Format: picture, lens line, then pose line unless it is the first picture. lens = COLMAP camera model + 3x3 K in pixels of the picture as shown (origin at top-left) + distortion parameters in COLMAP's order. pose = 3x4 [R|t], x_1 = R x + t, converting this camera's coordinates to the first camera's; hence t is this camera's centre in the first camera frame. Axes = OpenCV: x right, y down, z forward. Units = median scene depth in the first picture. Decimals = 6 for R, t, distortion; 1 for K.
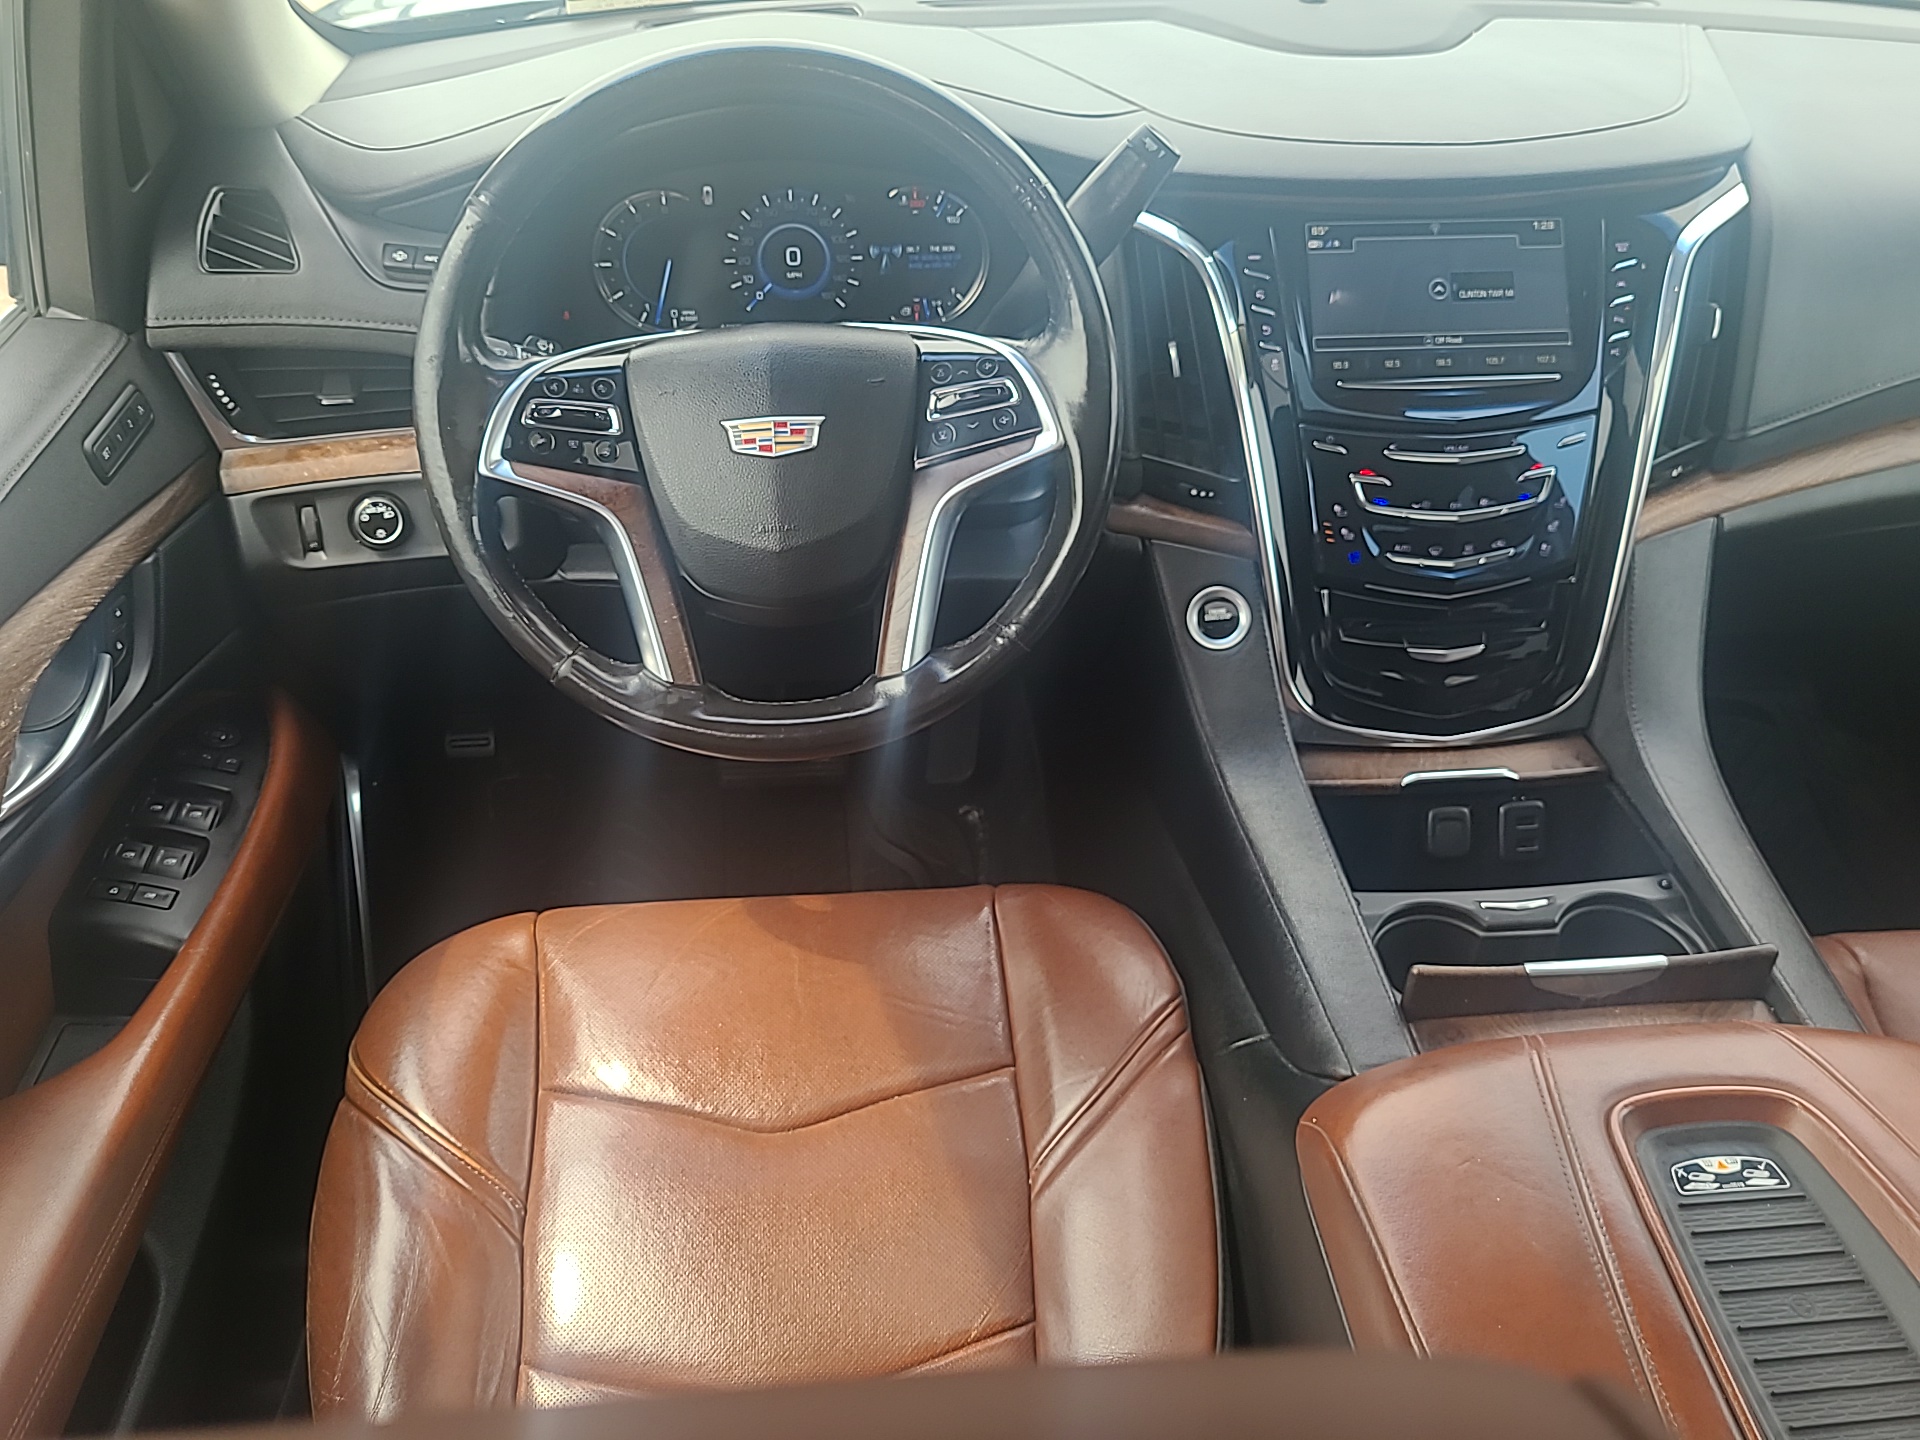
lens RADIAL K [[1635.3, 0, 942.1], [0, 1635.3, 780.9], [0, 0, 1]] dist [0.034030, -0.005527]
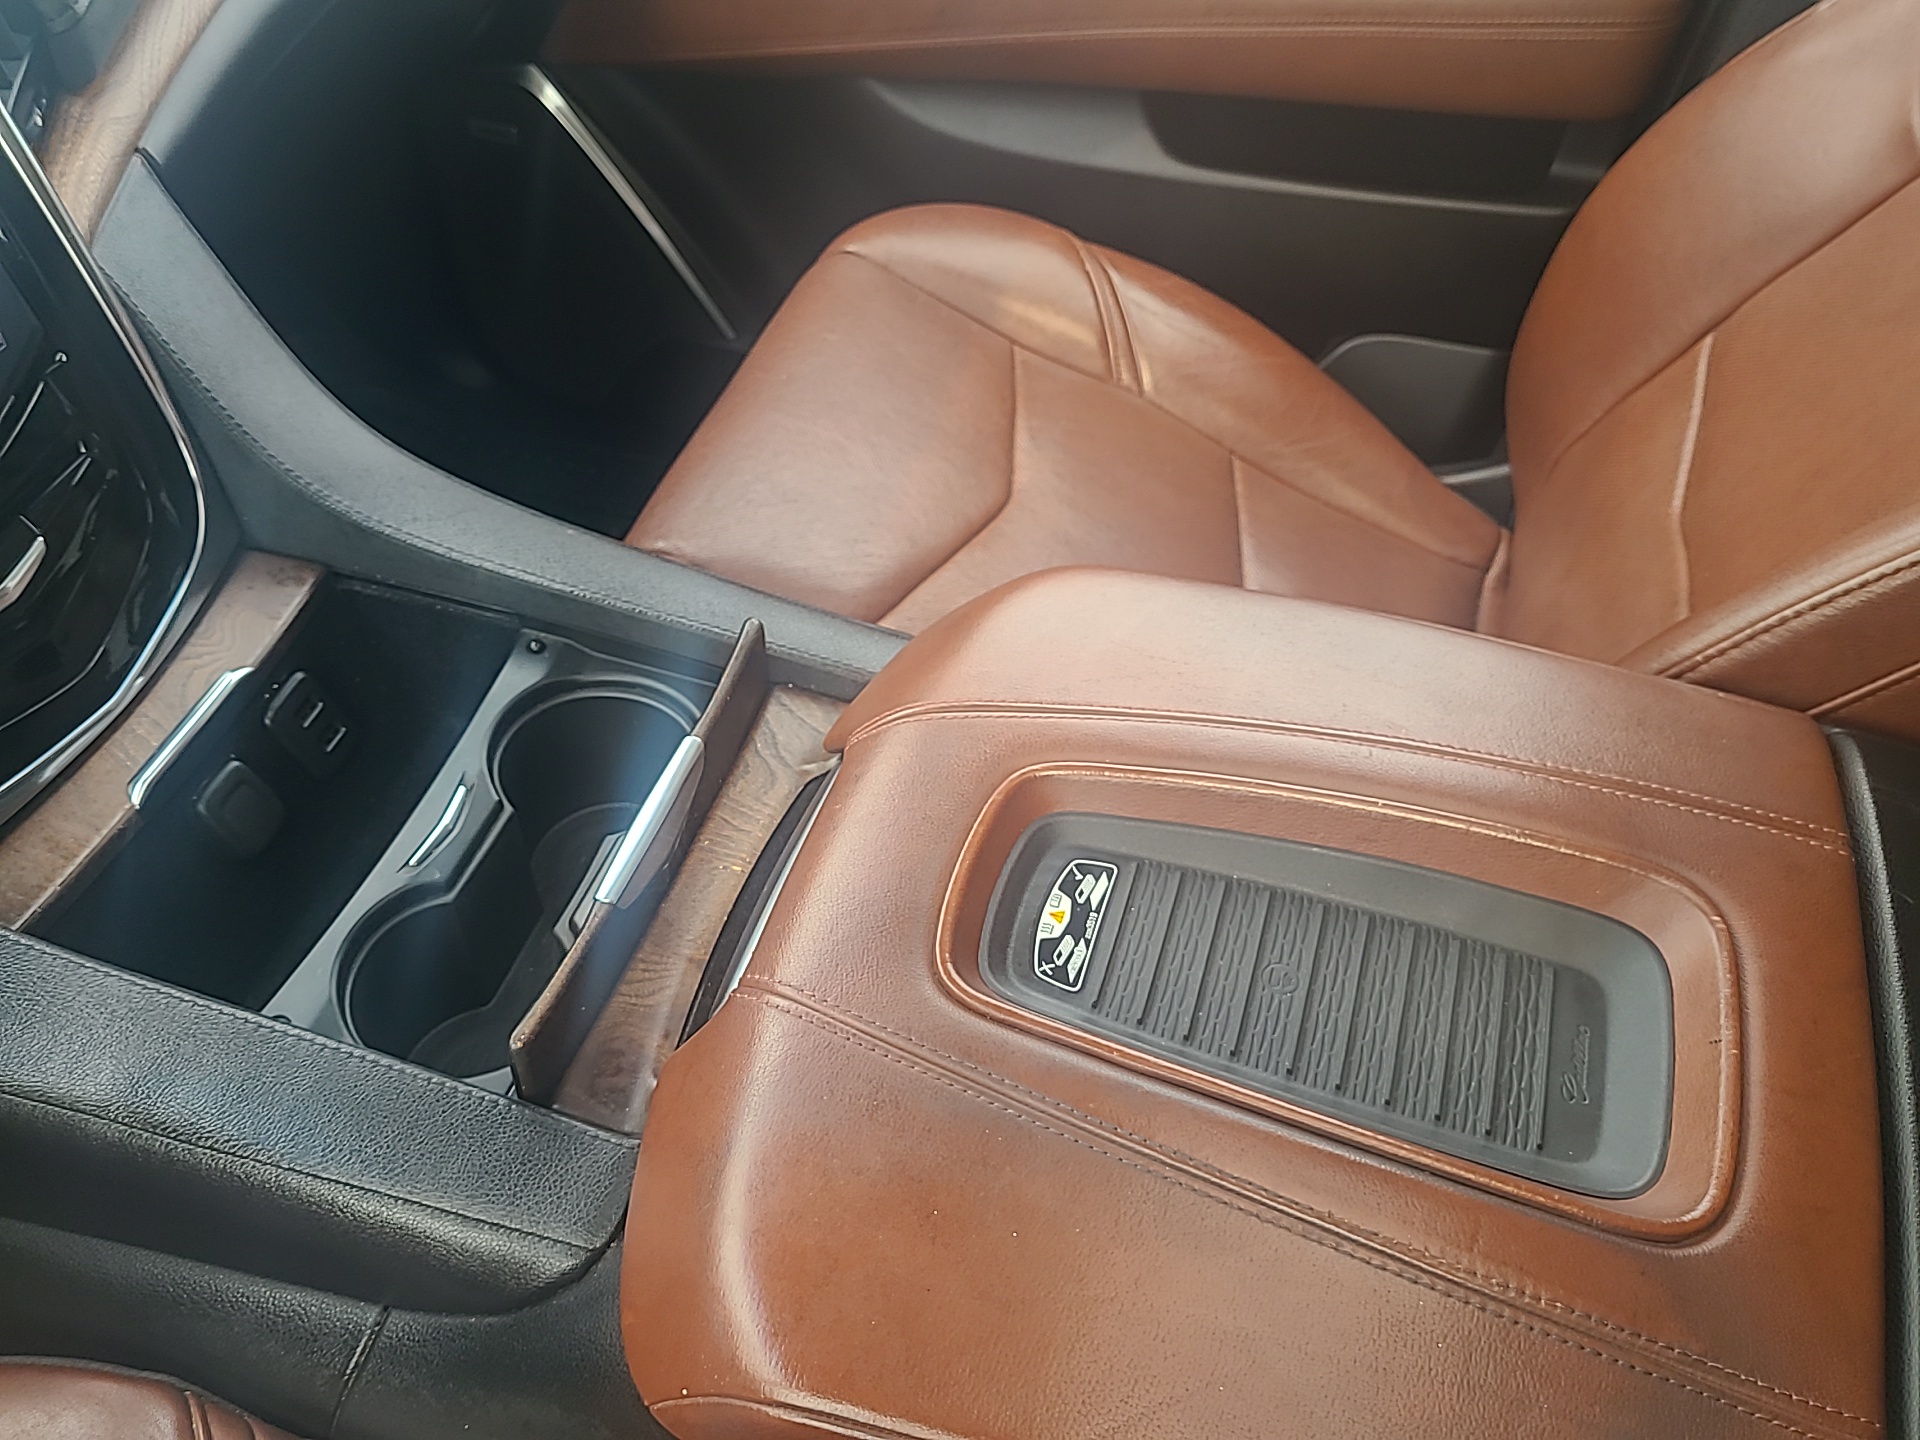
lens RADIAL K [[1710.4, 0, 894.4], [0, 1710.4, 756.2], [0, 0, 1]] dist [-0.000505, -0.008941]
pose [[0.405101, -0.684640, 0.605938, 0.041147], [0.558064, 0.710133, 0.429273, -0.119308], [-0.724194, 0.164253, 0.669749, 0.413064]]
